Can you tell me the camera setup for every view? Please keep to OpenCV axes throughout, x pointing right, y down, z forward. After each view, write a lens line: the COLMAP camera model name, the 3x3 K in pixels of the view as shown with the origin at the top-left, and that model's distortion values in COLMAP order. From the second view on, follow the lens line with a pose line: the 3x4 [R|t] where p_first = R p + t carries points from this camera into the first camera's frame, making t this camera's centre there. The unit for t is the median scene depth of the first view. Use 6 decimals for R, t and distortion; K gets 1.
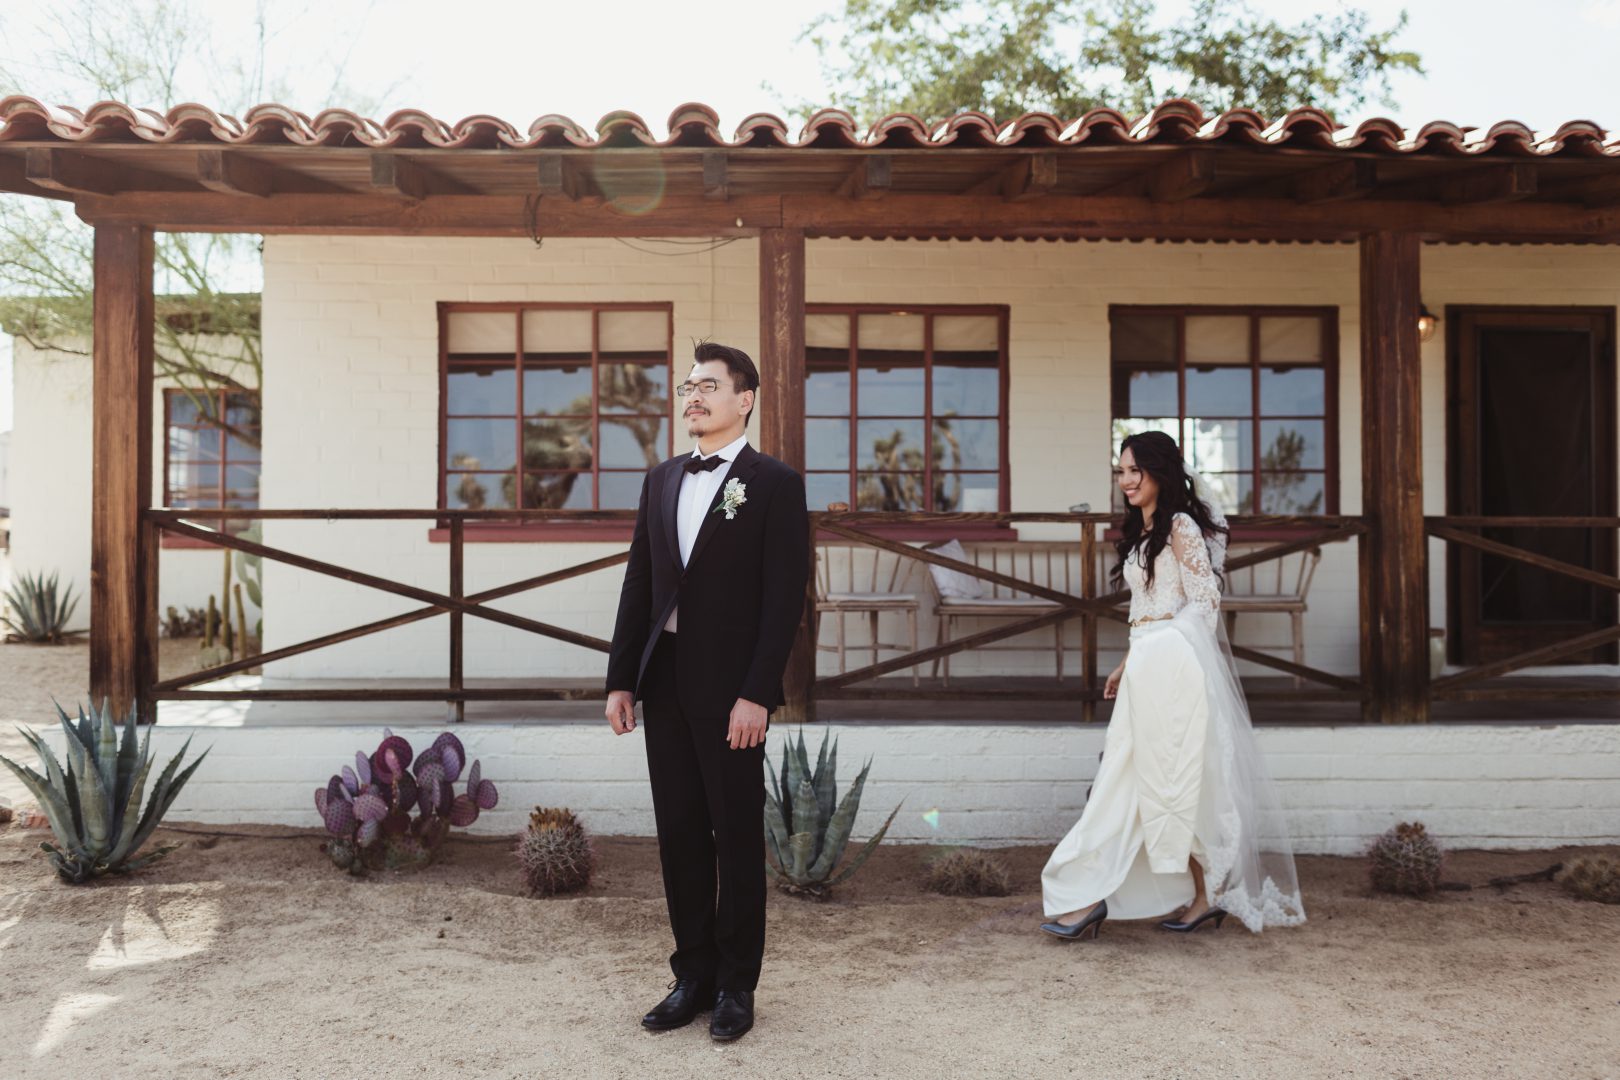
lens RADIAL K [[1569.4, 0, 810.0], [0, 1569.4, 540.0], [0, 0, 1]] dist [0.010647, -0.009289]
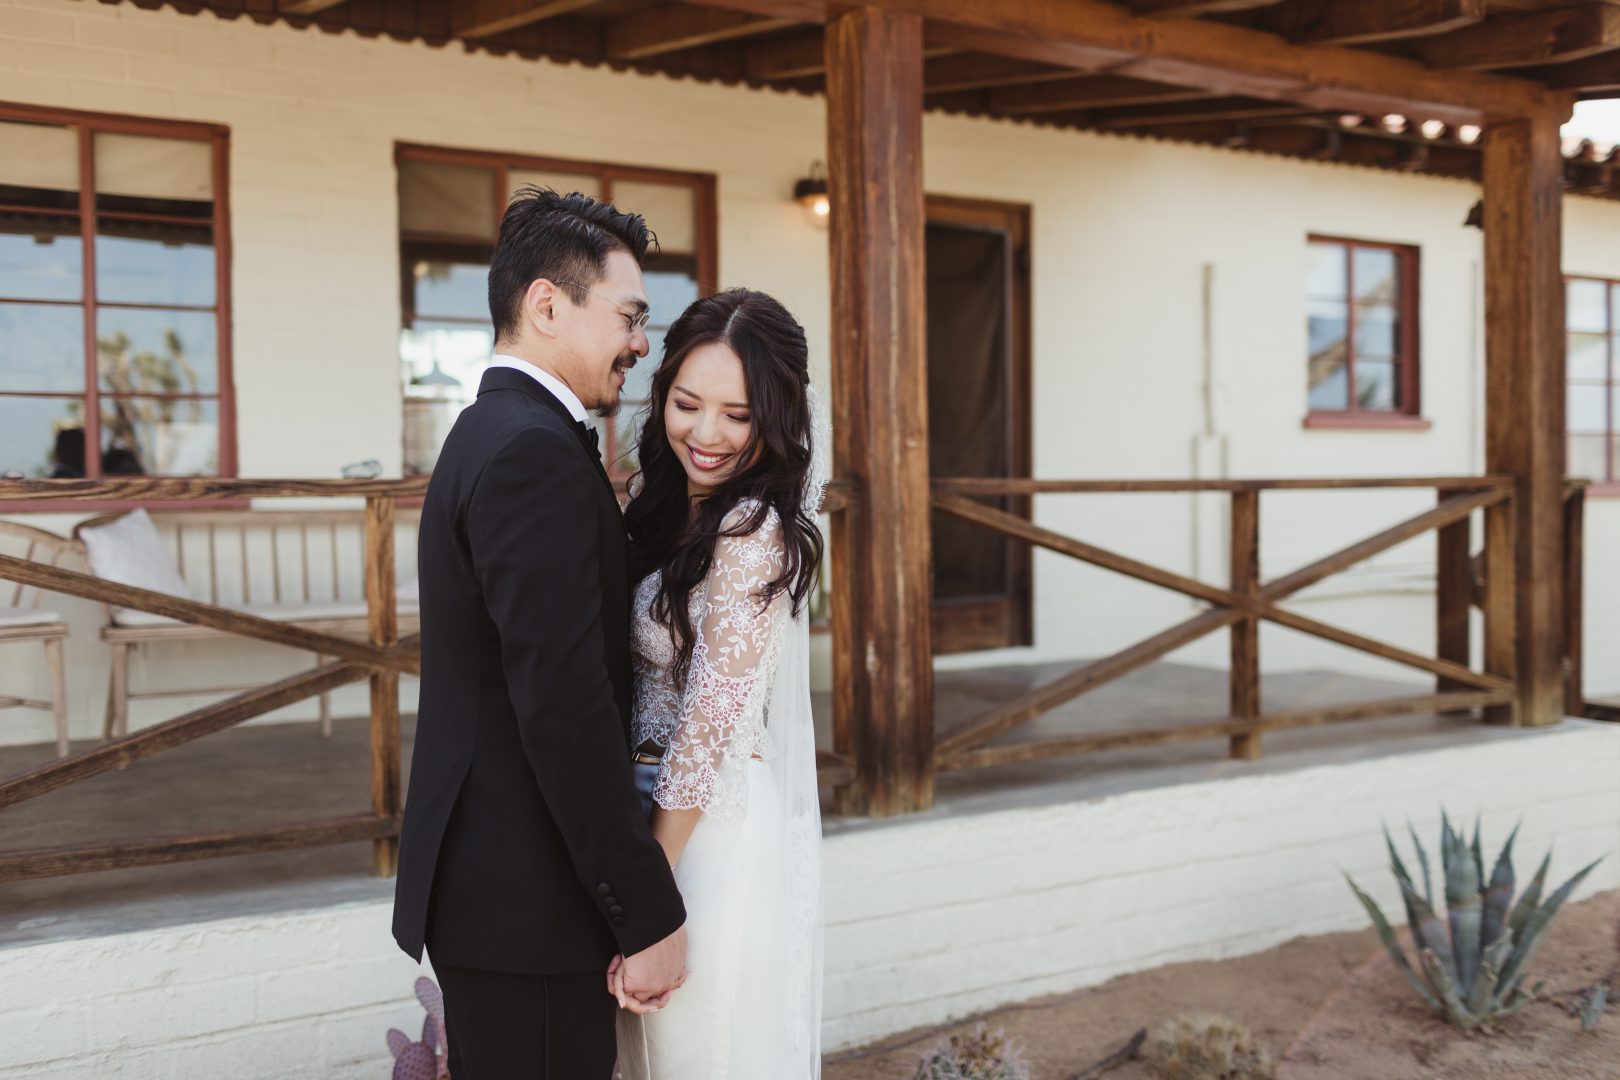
lens RADIAL K [[1544.2, 0, 810.0], [0, 1544.2, 540.0], [0, 0, 1]] dist [0.004531, -0.001673]
pose [[0.893586, -0.023665, 0.448267, 0.076773], [0.003287, 0.998928, 0.046182, -0.020524], [-0.448880, -0.039794, 0.892706, 0.489872]]
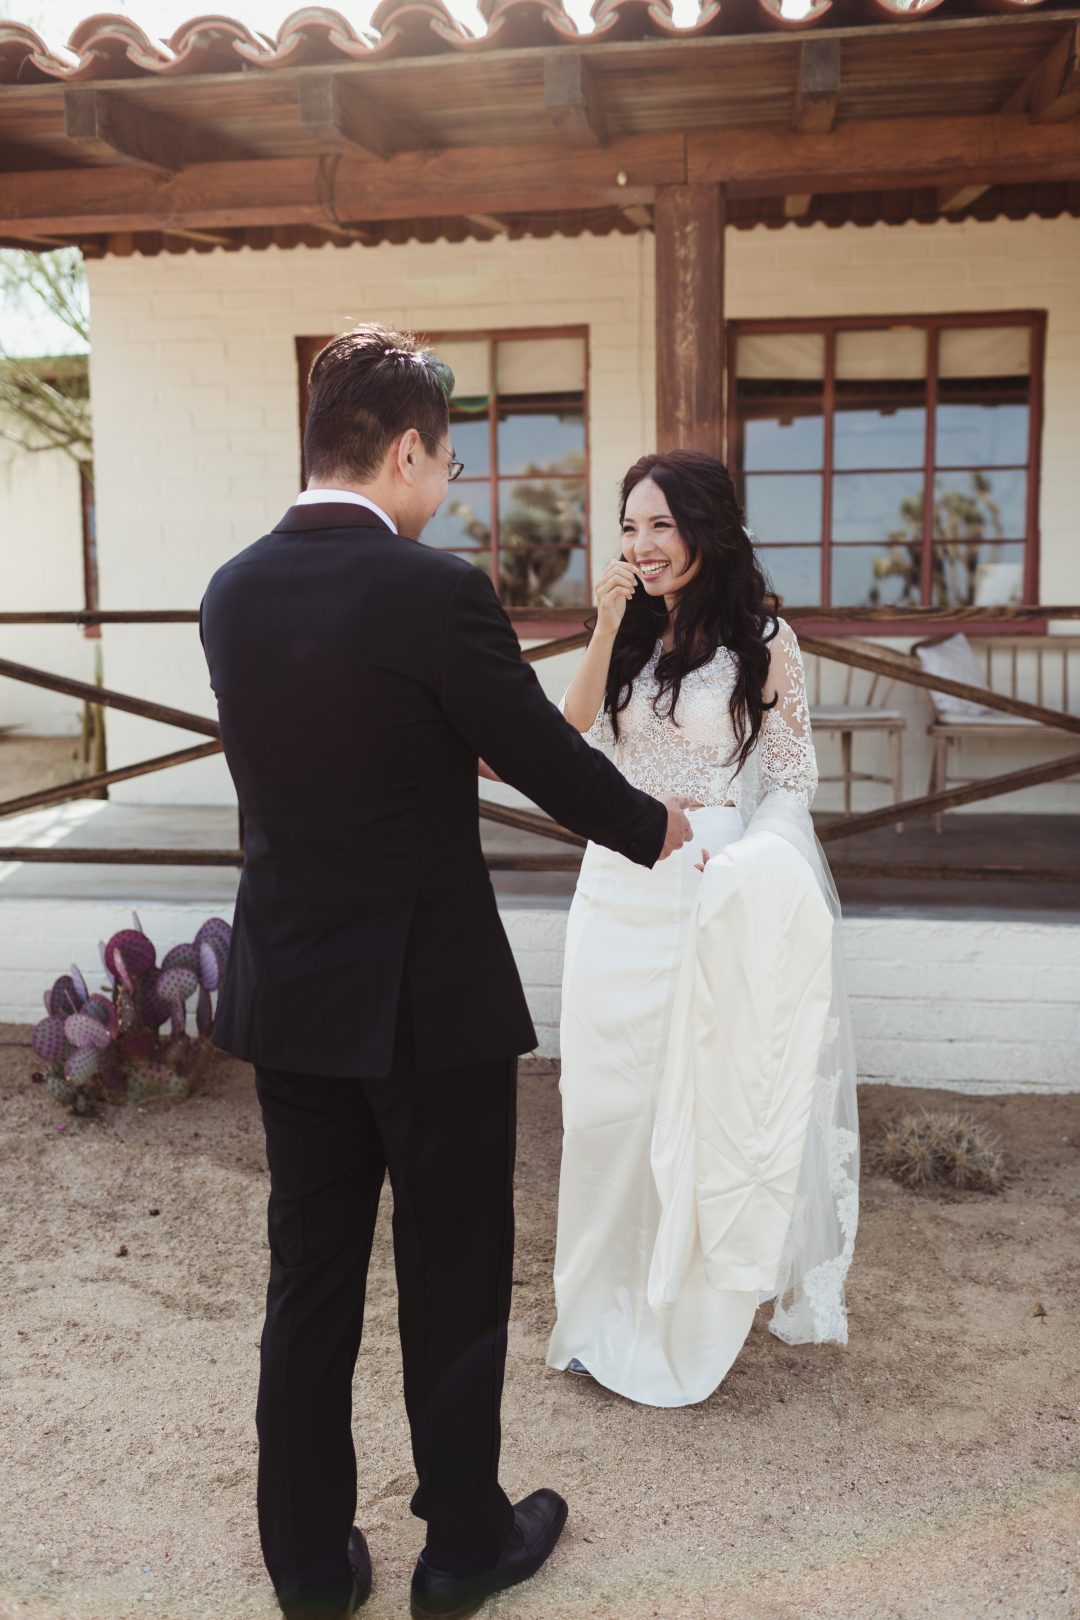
lens RADIAL K [[1569.4, 0, 540.0], [0, 1569.4, 810.0], [0, 0, 1]] dist [0.010647, -0.009289]
pose [[0.981790, 0.015769, -0.189312, 0.052579], [0.008300, 0.992037, 0.125677, -0.017512], [0.189786, -0.124960, 0.973841, 0.297605]]
